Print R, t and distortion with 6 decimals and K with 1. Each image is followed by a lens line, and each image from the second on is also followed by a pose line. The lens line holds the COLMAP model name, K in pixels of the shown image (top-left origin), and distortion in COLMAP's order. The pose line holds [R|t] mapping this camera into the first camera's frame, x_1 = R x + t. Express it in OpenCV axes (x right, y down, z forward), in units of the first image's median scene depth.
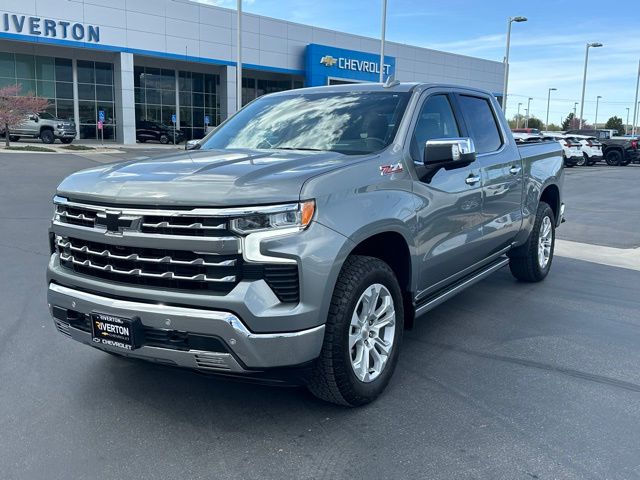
lens RADIAL K [[684.0, 0, 318.2], [0, 684.0, 239.3], [0, 0, 1]] dist [0.068265, 0.000000]
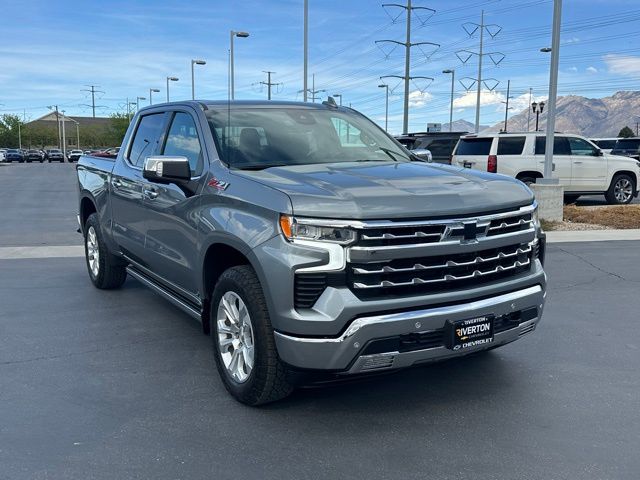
lens RADIAL K [[684.0, 0, 322.2], [0, 684.0, 244.8], [0, 0, 1]] dist [0.068265, 0.000000]
pose [[0.434348, -0.140086, 0.889785, -1.357955], [0.146770, 0.985637, 0.083531, -0.127350], [-0.888707, 0.094312, 0.448670, 0.726630]]
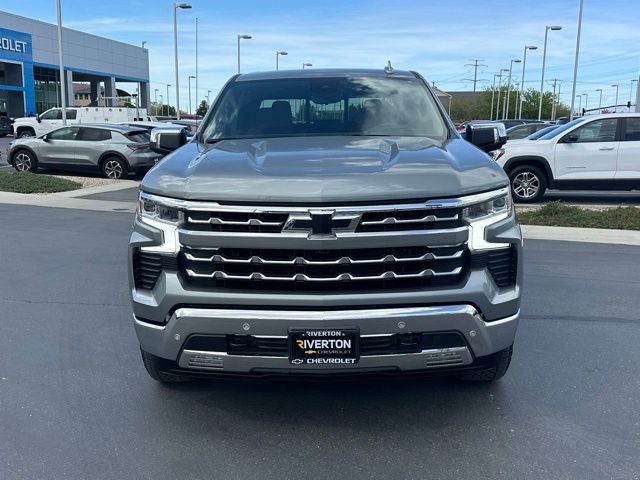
lens RADIAL K [[684.0, 0, 322.4], [0, 684.0, 243.0], [0, 0, 1]] dist [0.068265, 0.000000]
pose [[0.855216, -0.100996, 0.508336, -0.743937], [0.088275, 0.994883, 0.049151, -0.043065], [-0.510699, 0.002839, 0.859755, 0.251402]]
